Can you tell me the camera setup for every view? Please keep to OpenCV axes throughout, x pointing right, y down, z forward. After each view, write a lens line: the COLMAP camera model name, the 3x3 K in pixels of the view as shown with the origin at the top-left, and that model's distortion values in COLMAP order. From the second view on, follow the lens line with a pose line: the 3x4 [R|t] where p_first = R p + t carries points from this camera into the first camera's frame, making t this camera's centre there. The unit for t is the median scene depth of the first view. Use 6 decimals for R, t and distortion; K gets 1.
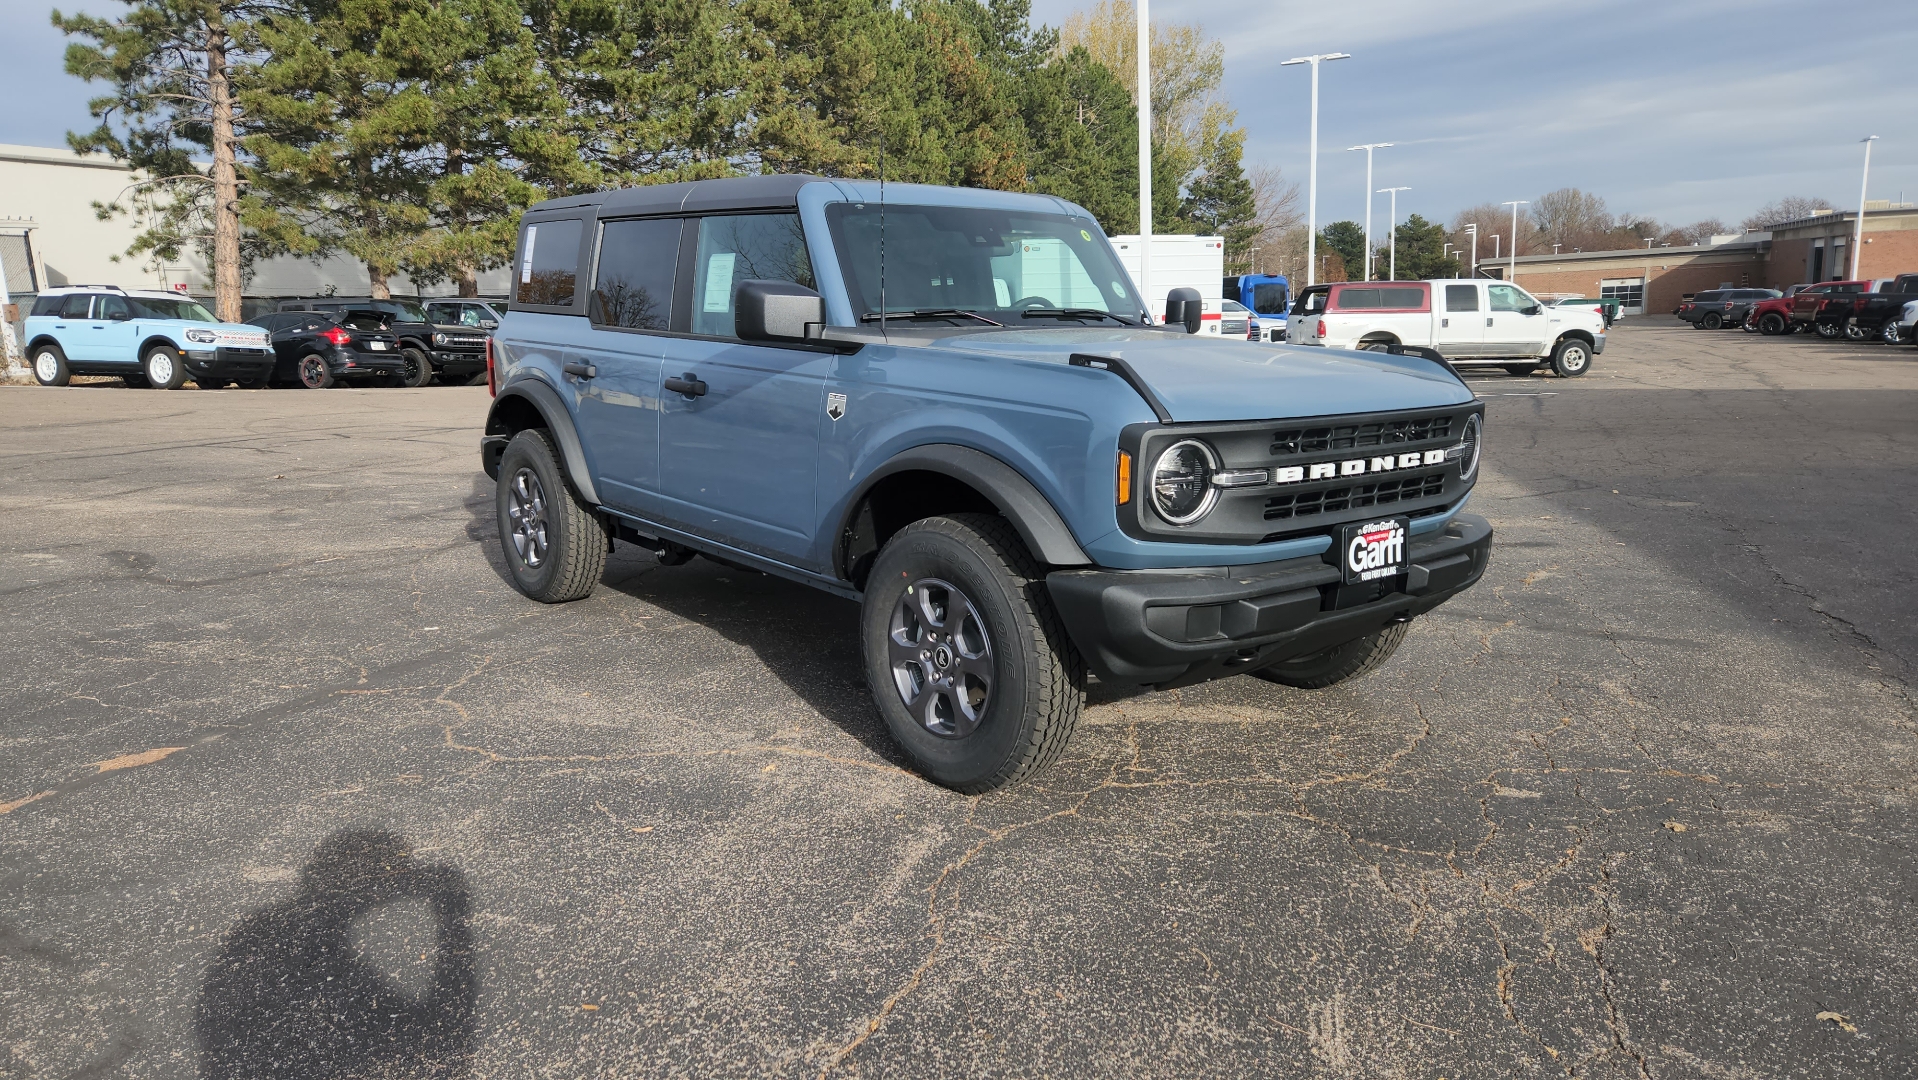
lens RADIAL K [[1272.2, 0, 914.9], [0, 1272.2, 557.3], [0, 0, 1]] dist [0.072264, -0.059128]
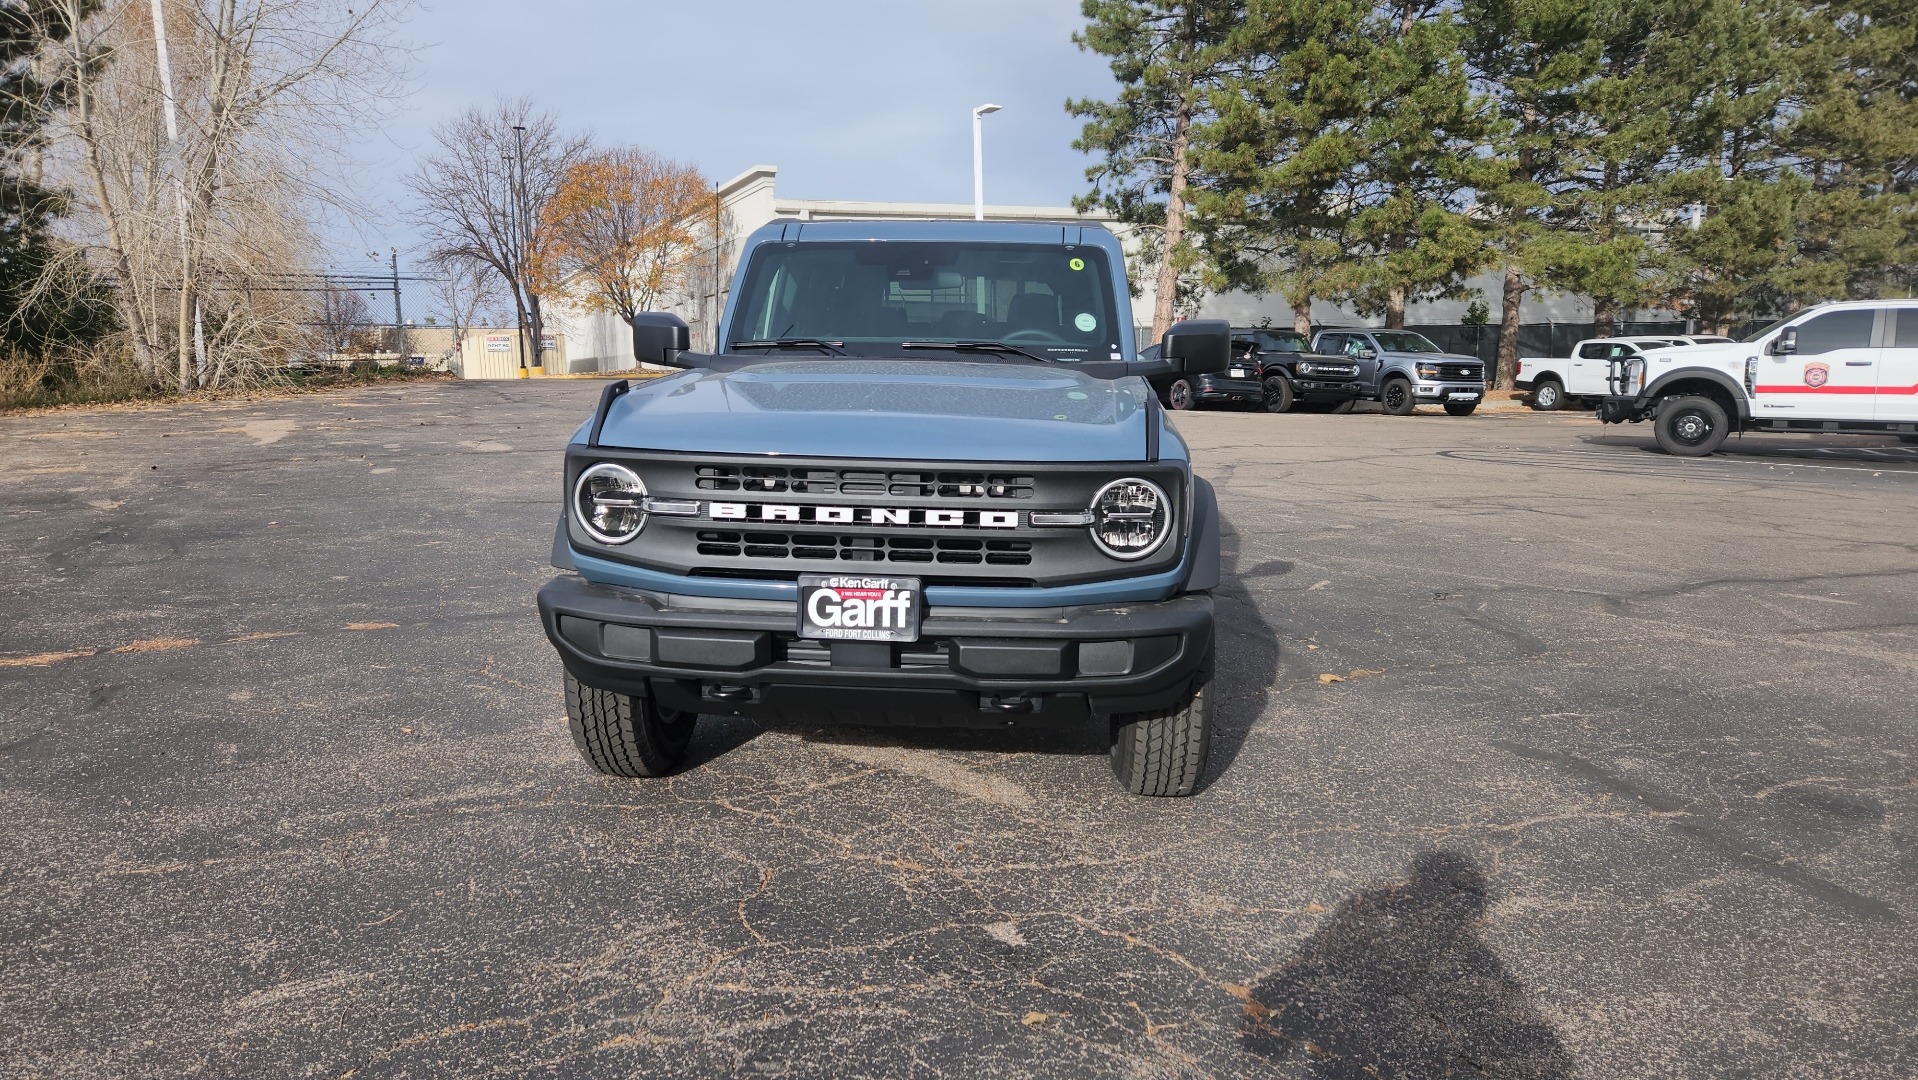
lens RADIAL K [[1280.4, 0, 952.1], [0, 1280.4, 544.5], [0, 0, 1]] dist [0.069771, -0.057386]
pose [[0.723897, 0.120347, -0.679330, 0.158644], [-0.142730, 0.989490, 0.023200, -0.012605], [0.674982, 0.080167, 0.733466, 0.057949]]
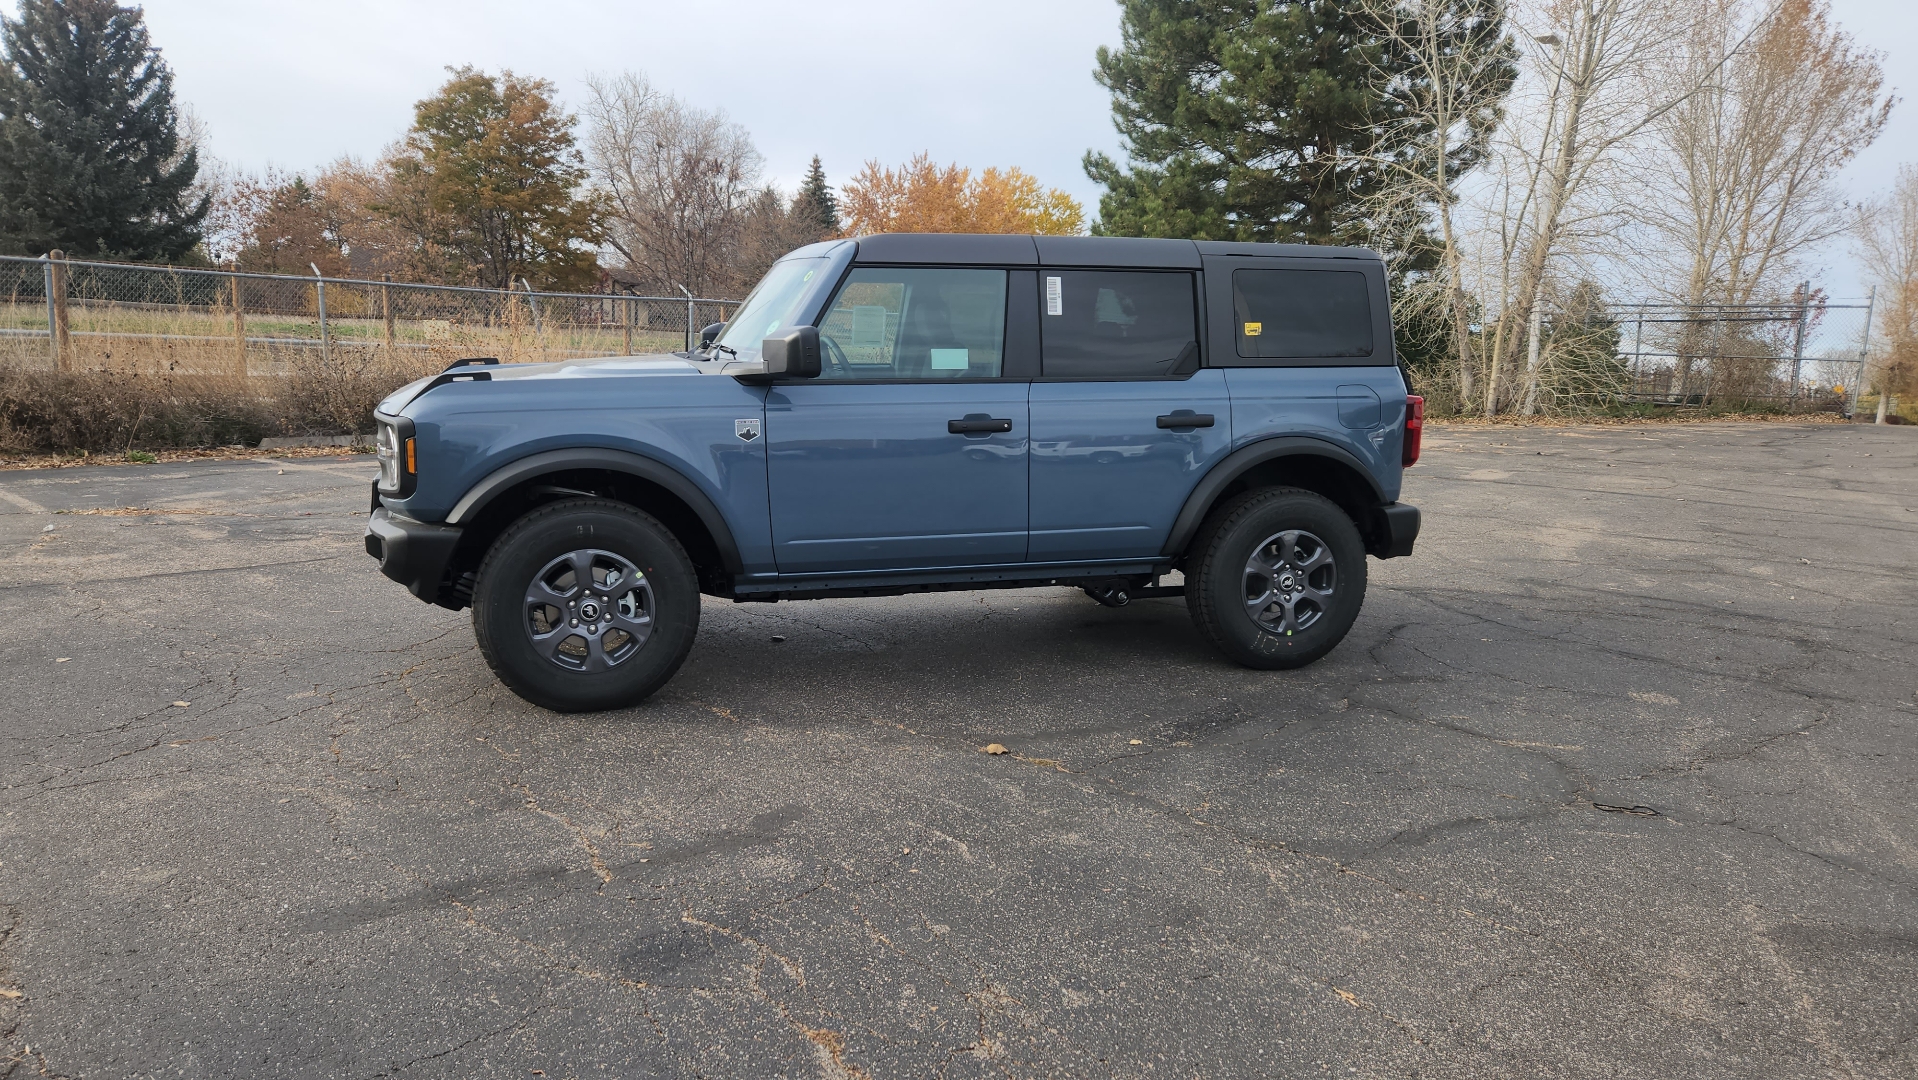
lens RADIAL K [[1284.9, 0, 920.2], [0, 1284.9, 547.3], [0, 0, 1]] dist [0.071181, -0.054244]
pose [[-0.377016, 0.140677, -0.915461, 0.234946], [-0.206624, 0.950715, 0.231189, -0.066733], [0.902865, 0.276318, -0.329367, 0.327470]]
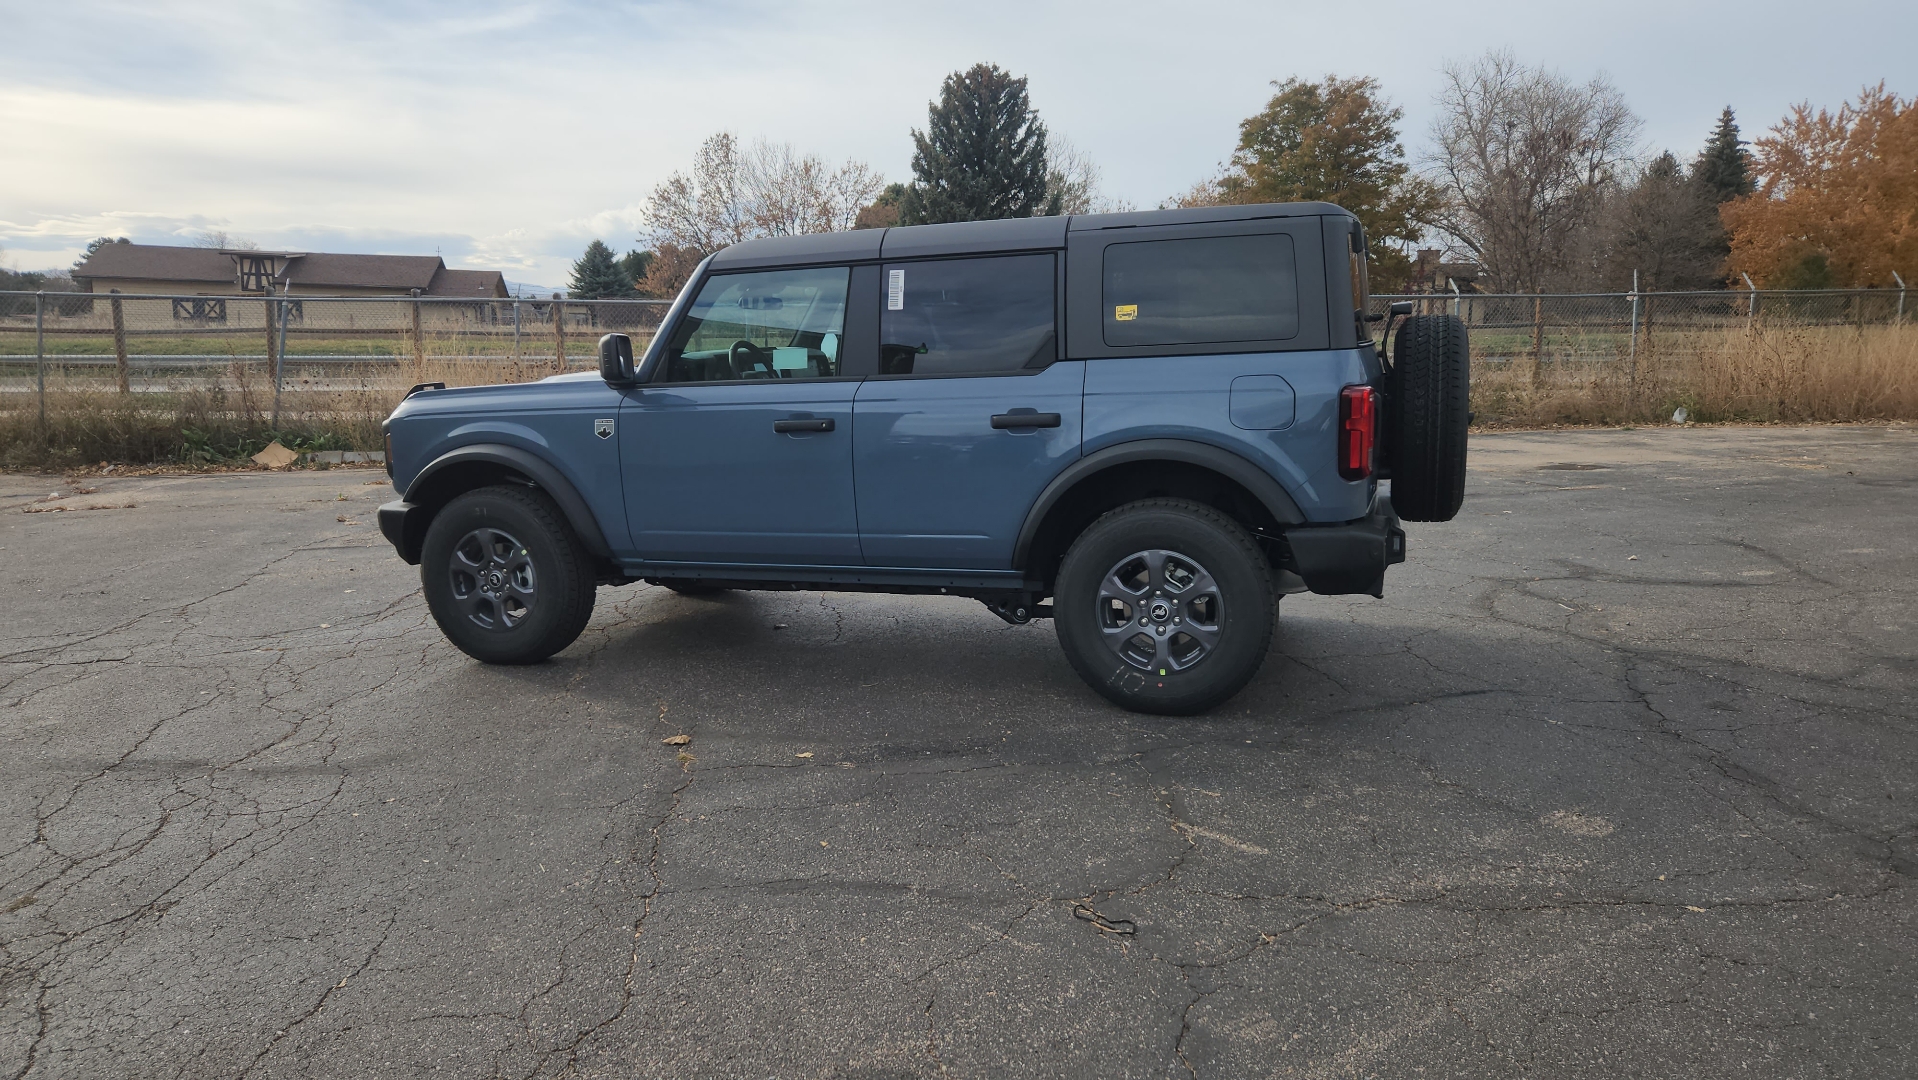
lens RADIAL K [[1296.4, 0, 931.1], [0, 1296.4, 542.2], [0, 0, 1]] dist [0.072873, -0.061488]
pose [[-0.860768, 0.096313, -0.499802, 0.114526], [-0.079632, 0.944361, 0.319125, -0.092790], [0.502730, 0.314492, -0.805206, 0.461527]]
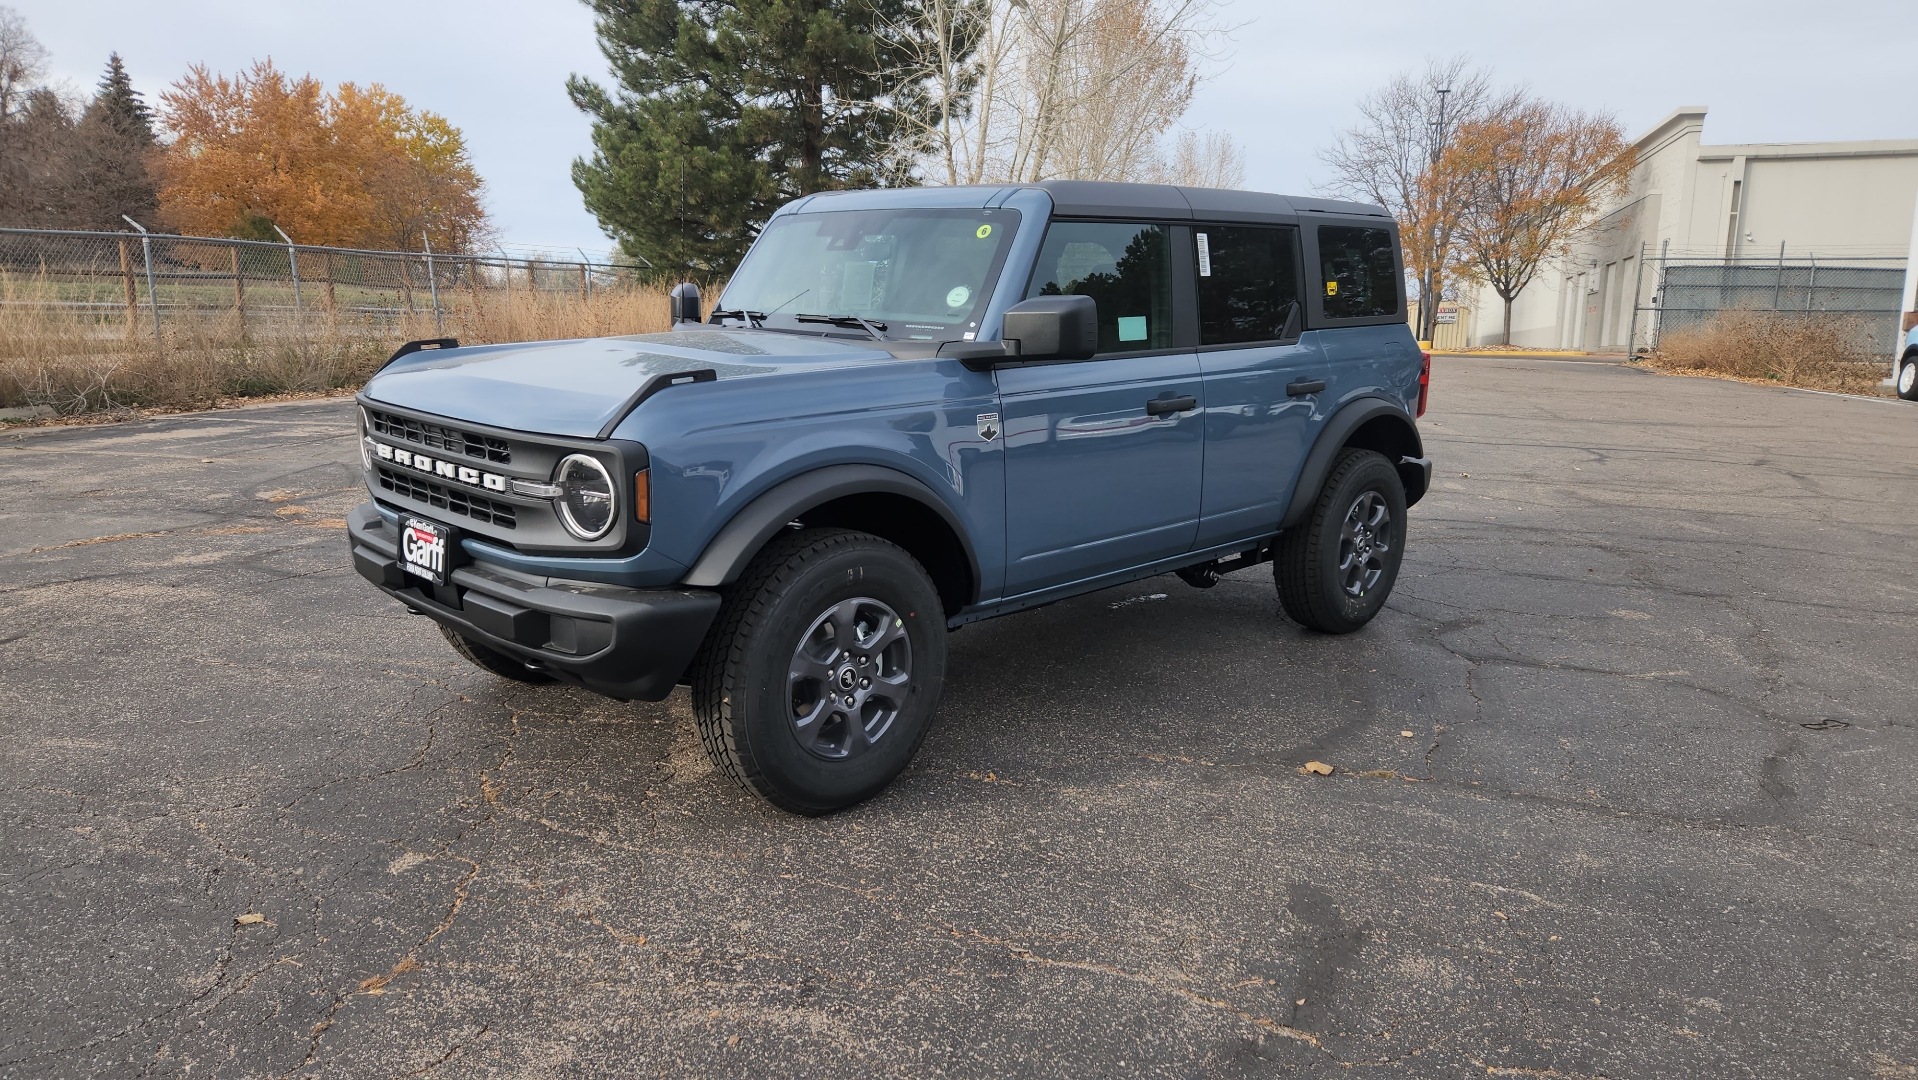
lens RADIAL K [[1284.9, 0, 920.2], [0, 1284.9, 547.3], [0, 0, 1]] dist [0.071181, -0.054244]
pose [[0.088291, 0.198513, -0.976113, 0.216563], [-0.212213, 0.961192, 0.176283, -0.042049], [0.973227, 0.191580, 0.126991, 0.194443]]
